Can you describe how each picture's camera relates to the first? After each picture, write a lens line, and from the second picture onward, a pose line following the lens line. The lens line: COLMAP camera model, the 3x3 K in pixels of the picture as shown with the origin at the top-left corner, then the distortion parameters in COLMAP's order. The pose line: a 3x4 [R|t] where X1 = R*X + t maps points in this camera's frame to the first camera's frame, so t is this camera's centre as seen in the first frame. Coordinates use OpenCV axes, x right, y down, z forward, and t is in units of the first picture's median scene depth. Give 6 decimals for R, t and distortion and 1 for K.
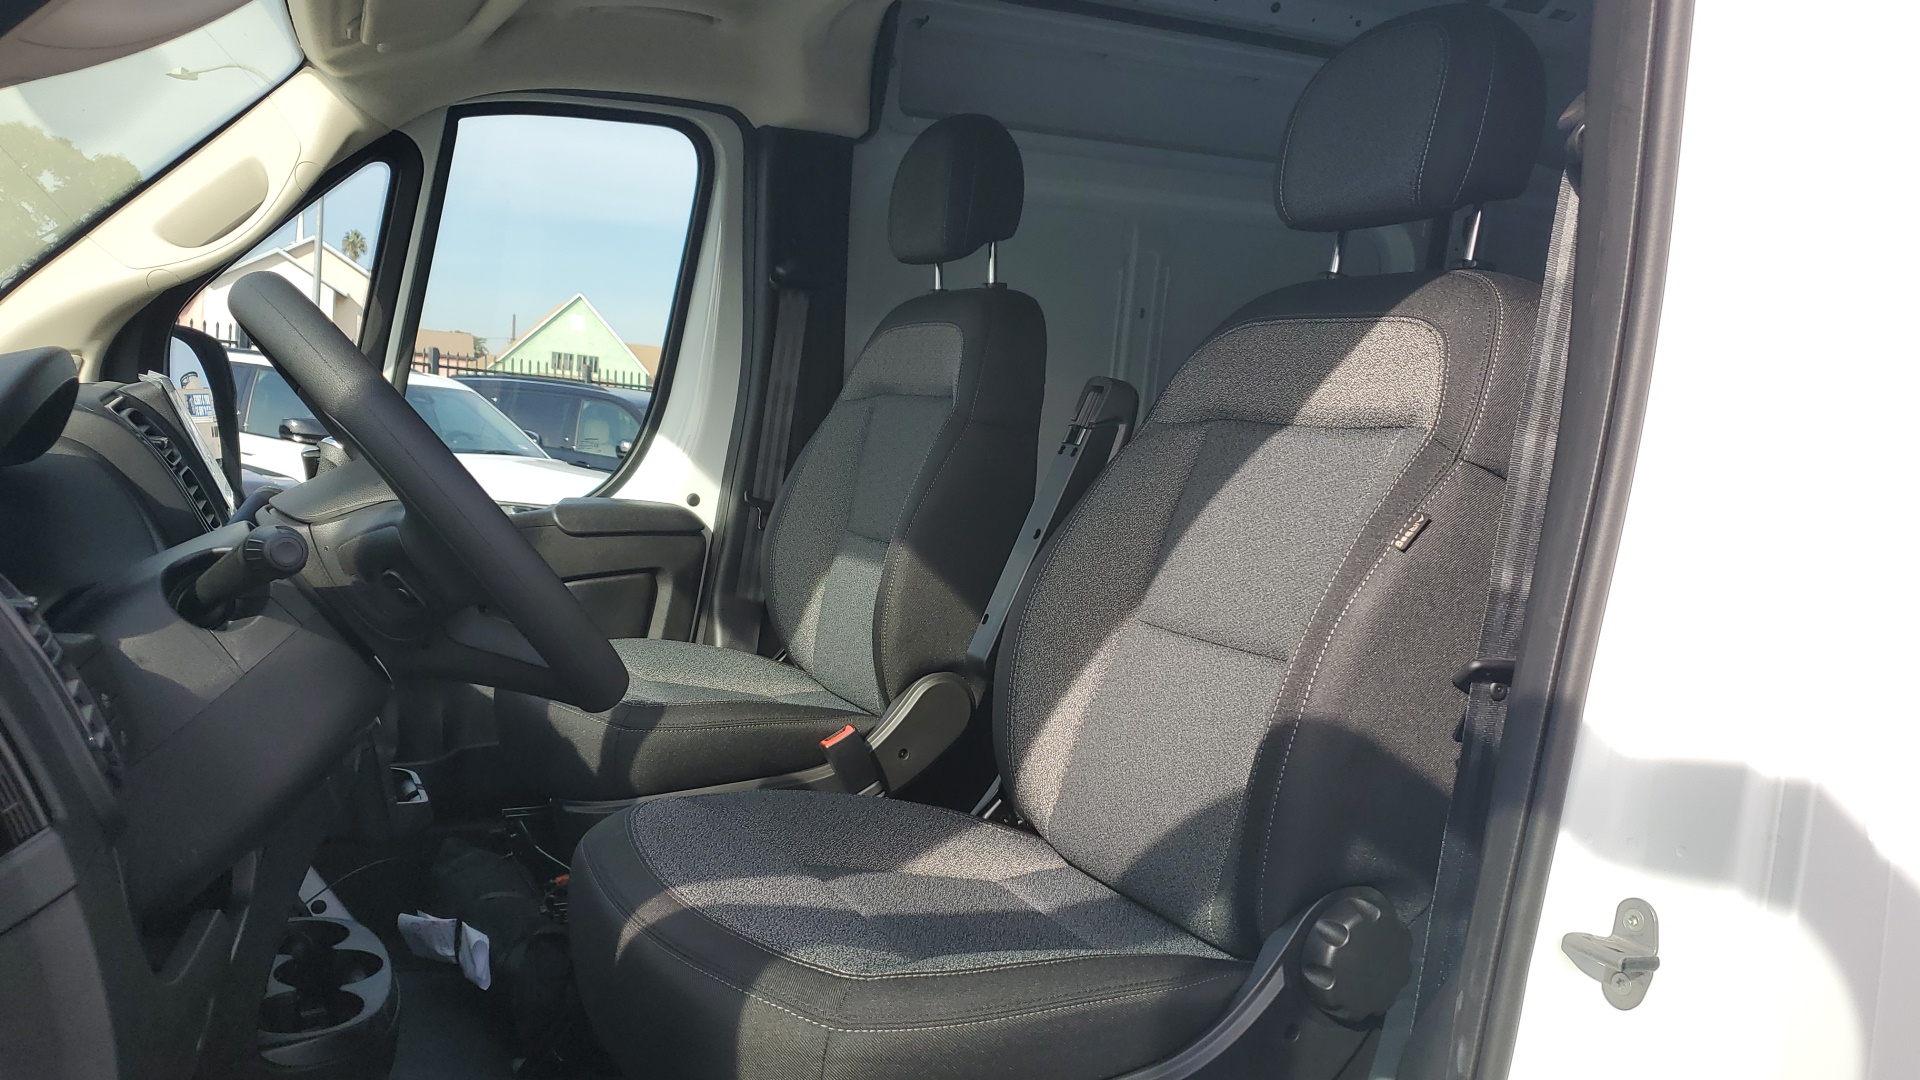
lens RADIAL K [[1513.1, 0, 960.0], [0, 1513.1, 540.0], [0, 0, 1]] dist [0.121730, -0.222267]
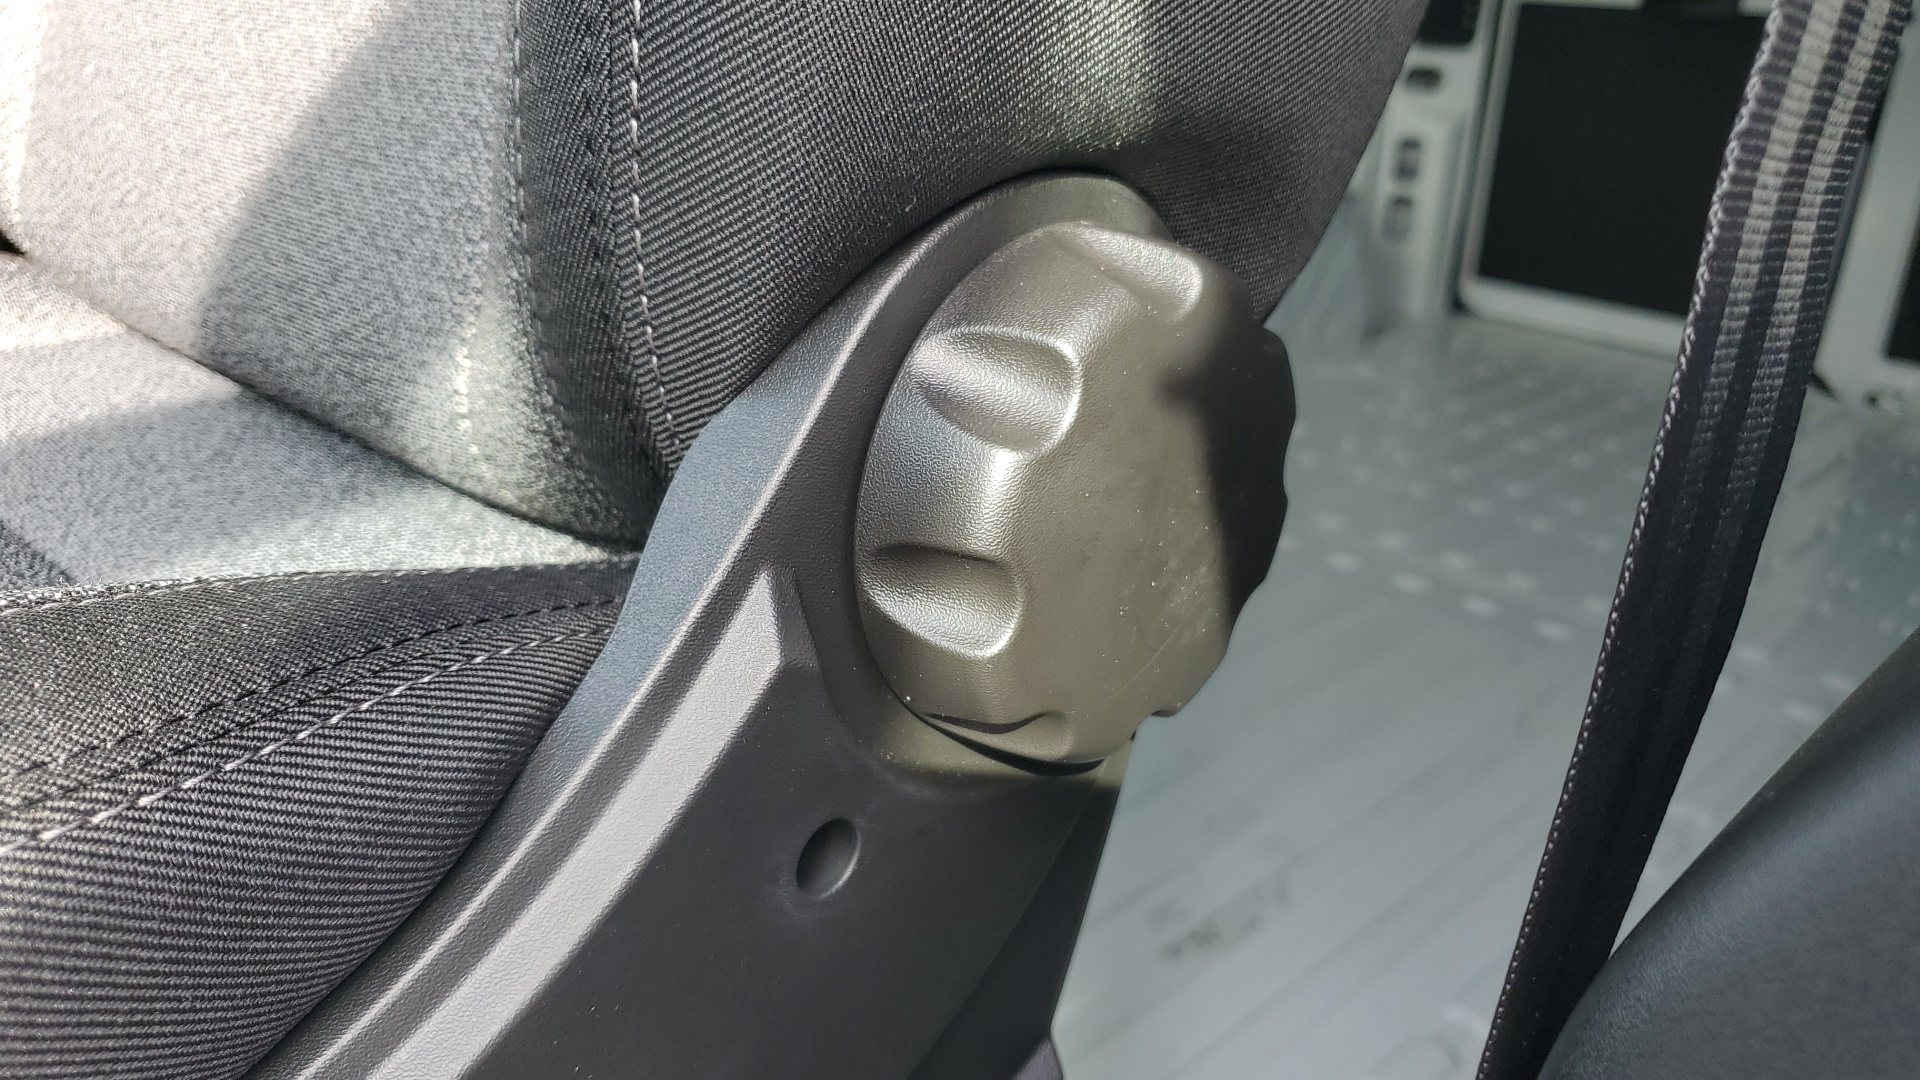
lens RADIAL K [[1513.1, 0, 960.0], [0, 1513.1, 540.0], [0, 0, 1]] dist [0.121730, -0.222267]
pose [[0.930115, -0.126242, 0.344891, 0.165809], [0.019997, 0.955083, 0.295664, 0.215186], [-0.366724, -0.268105, 0.890861, 0.812294]]
